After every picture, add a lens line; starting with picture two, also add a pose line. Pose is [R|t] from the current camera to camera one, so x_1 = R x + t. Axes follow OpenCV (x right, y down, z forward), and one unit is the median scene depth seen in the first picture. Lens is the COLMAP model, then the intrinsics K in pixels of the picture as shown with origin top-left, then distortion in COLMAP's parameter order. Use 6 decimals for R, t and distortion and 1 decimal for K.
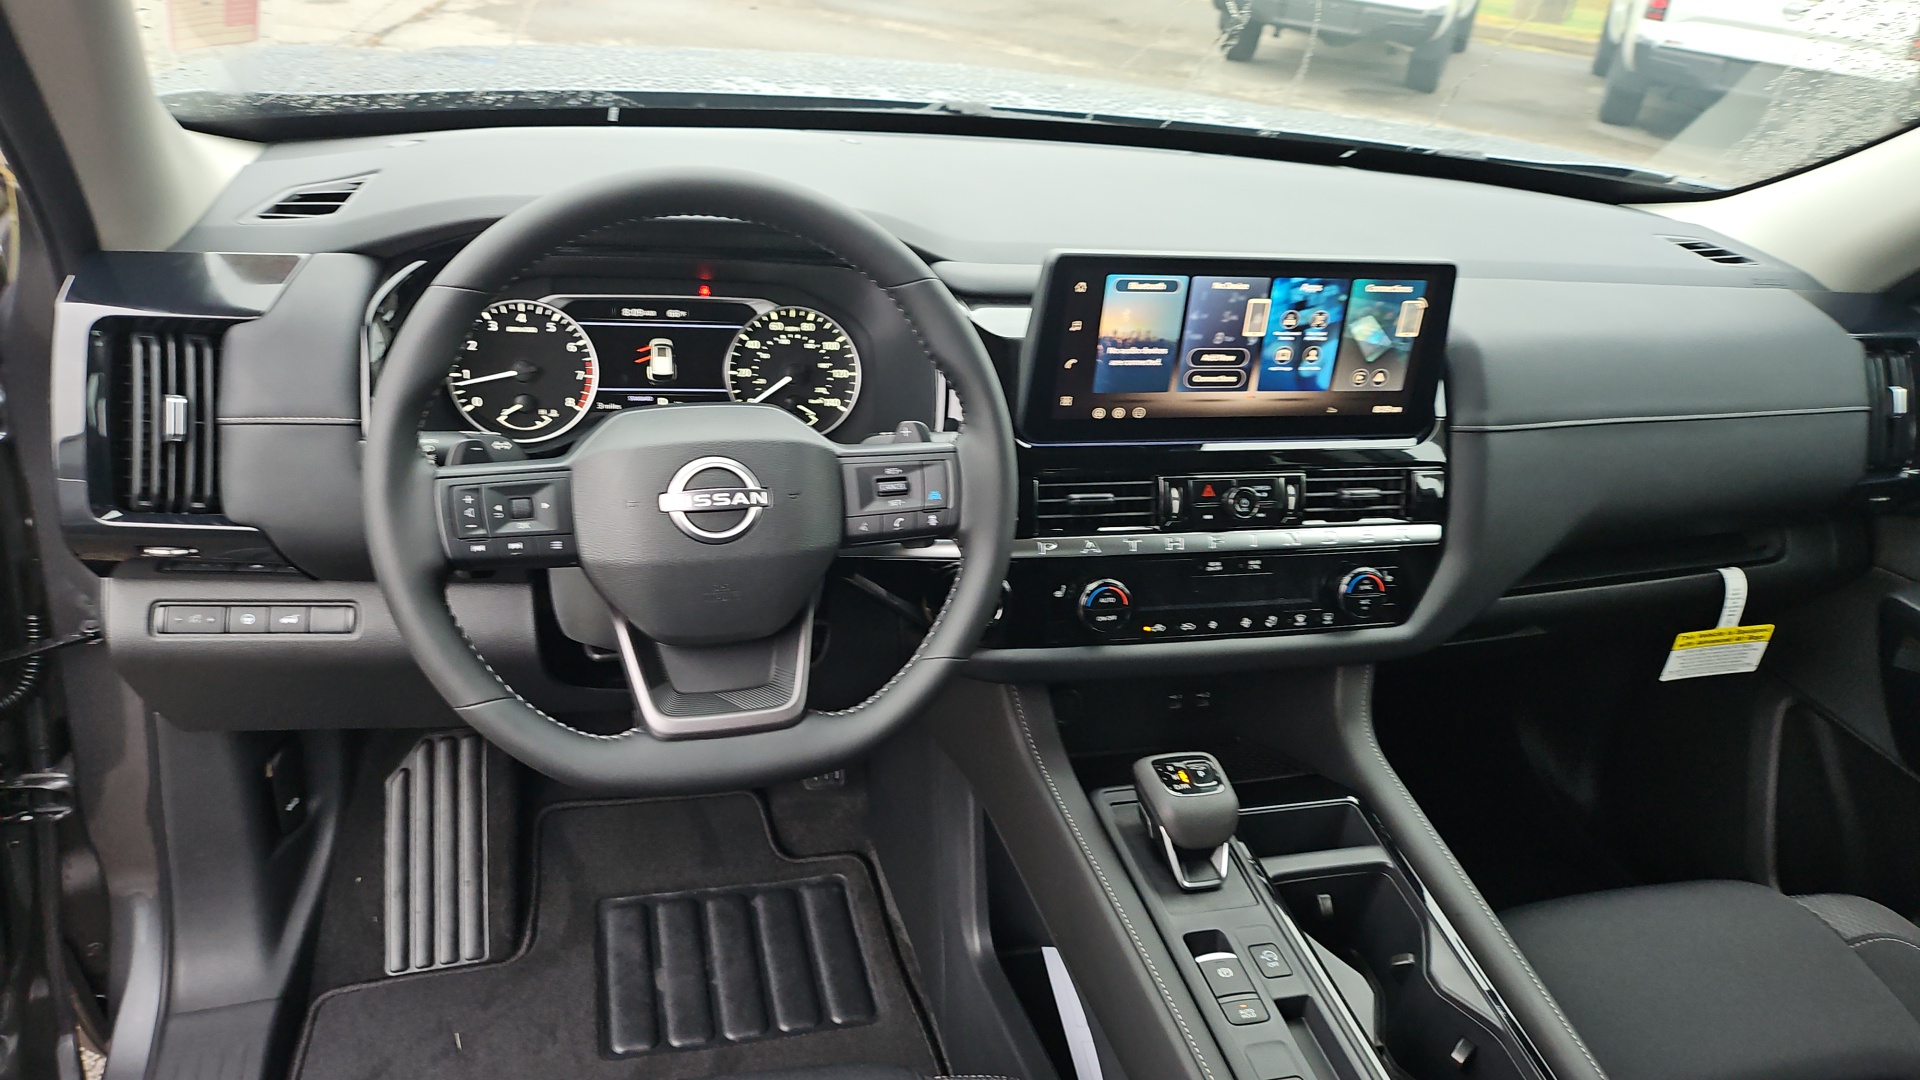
lens RADIAL K [[1408.7, 0, 960.0], [0, 1408.7, 540.0], [0, 0, 1]] dist [0.010509, -0.004486]
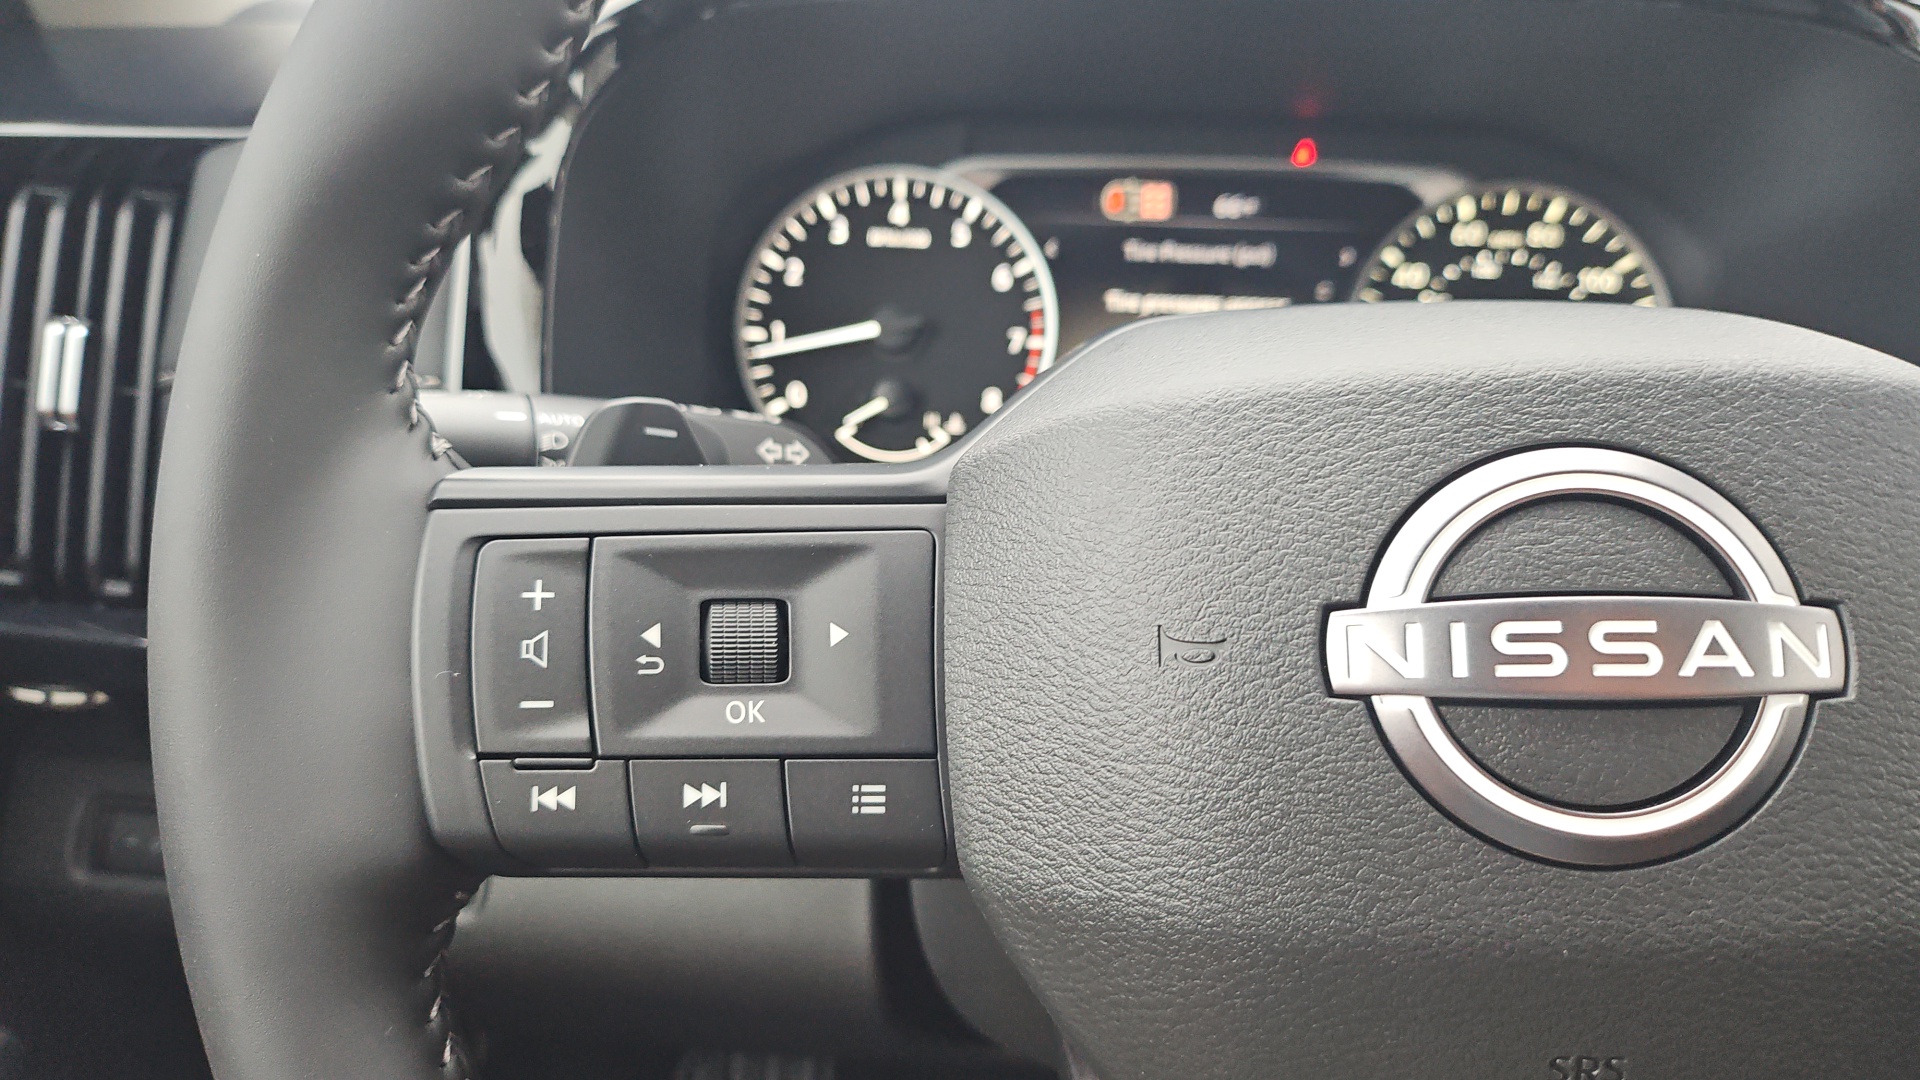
lens RADIAL K [[1408.7, 0, 960.0], [0, 1408.7, 540.0], [0, 0, 1]] dist [0.010509, -0.004486]
pose [[0.951994, 0.031454, -0.304495, -0.150639], [-0.058849, 0.994958, -0.081214, -0.016856], [0.300405, 0.095235, 0.949045, 0.584594]]
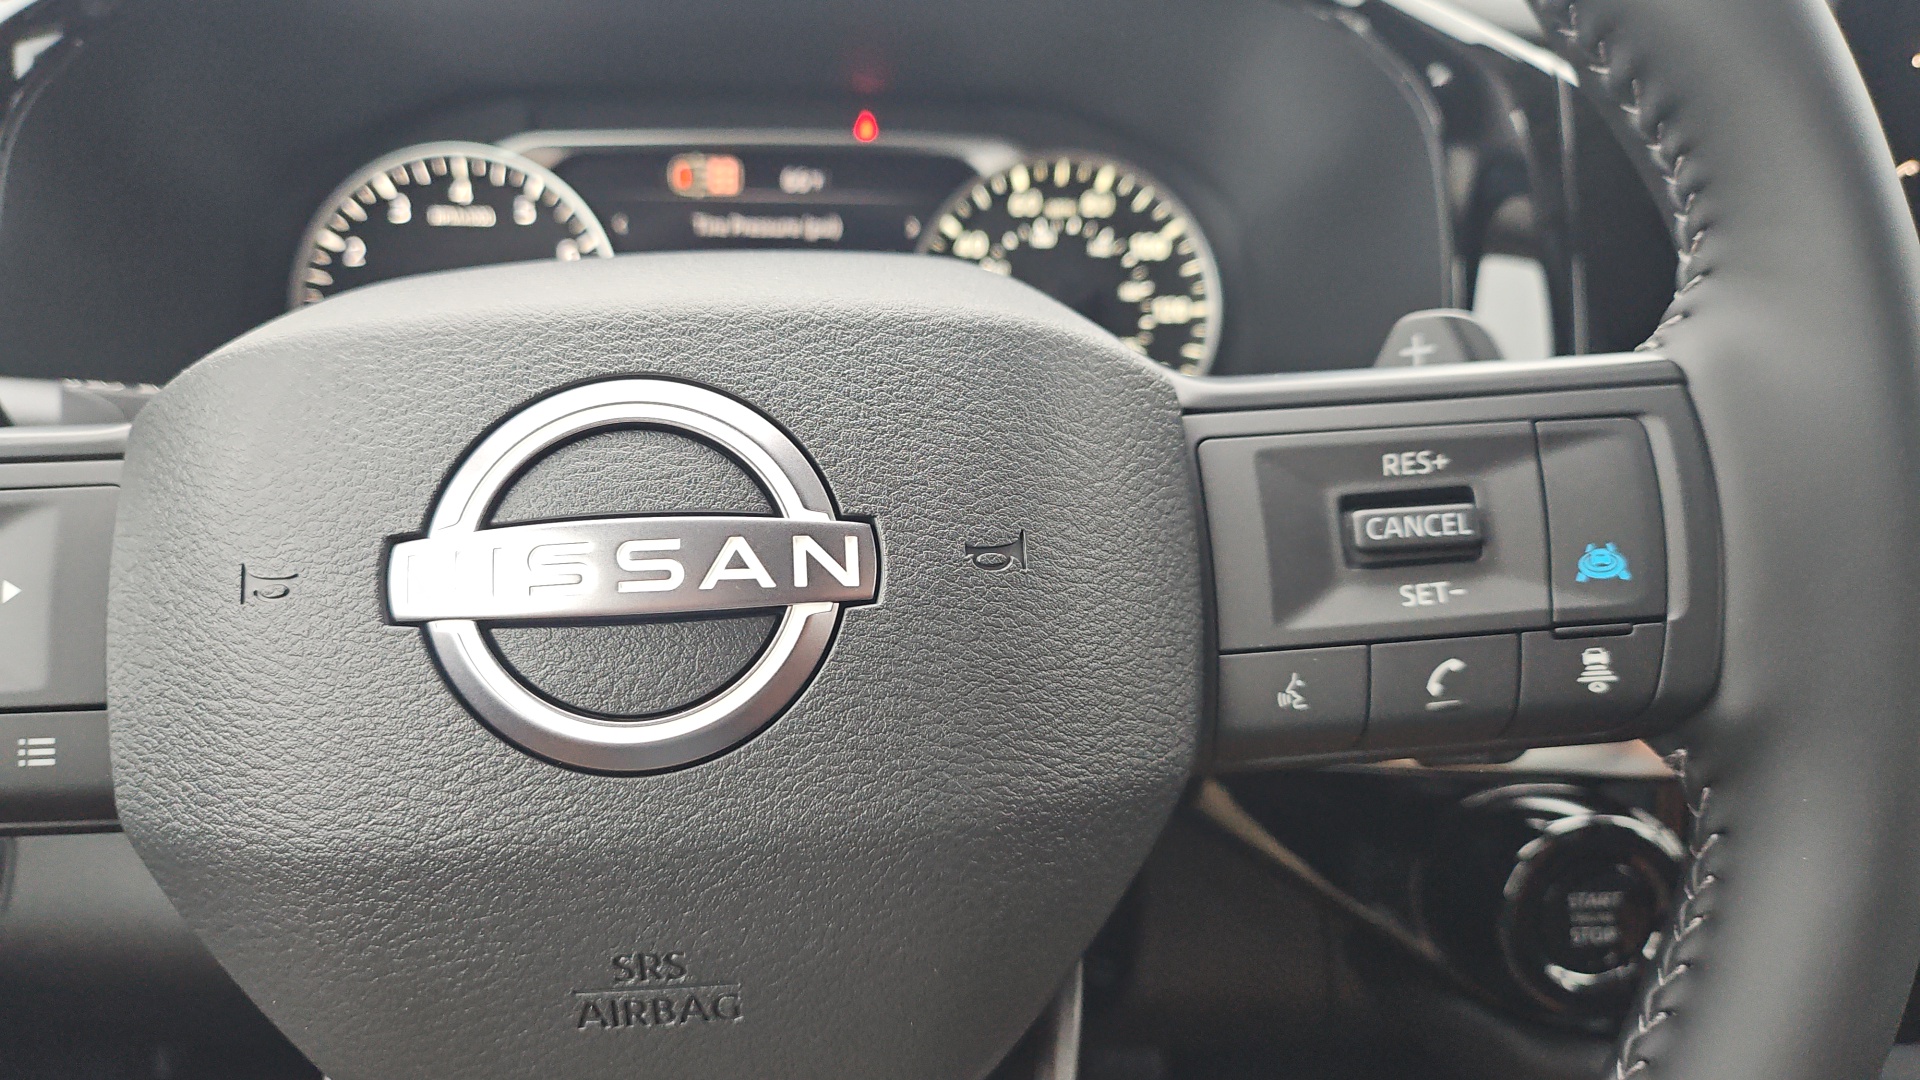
lens RADIAL K [[1416.8, 0, 960.0], [0, 1416.8, 540.0], [0, 0, 1]] dist [0.023625, -0.063371]
pose [[0.975886, -0.002763, -0.218263, -0.056456], [-0.015139, 0.996655, -0.080308, -0.012145], [0.217754, 0.081675, 0.972580, 0.601790]]
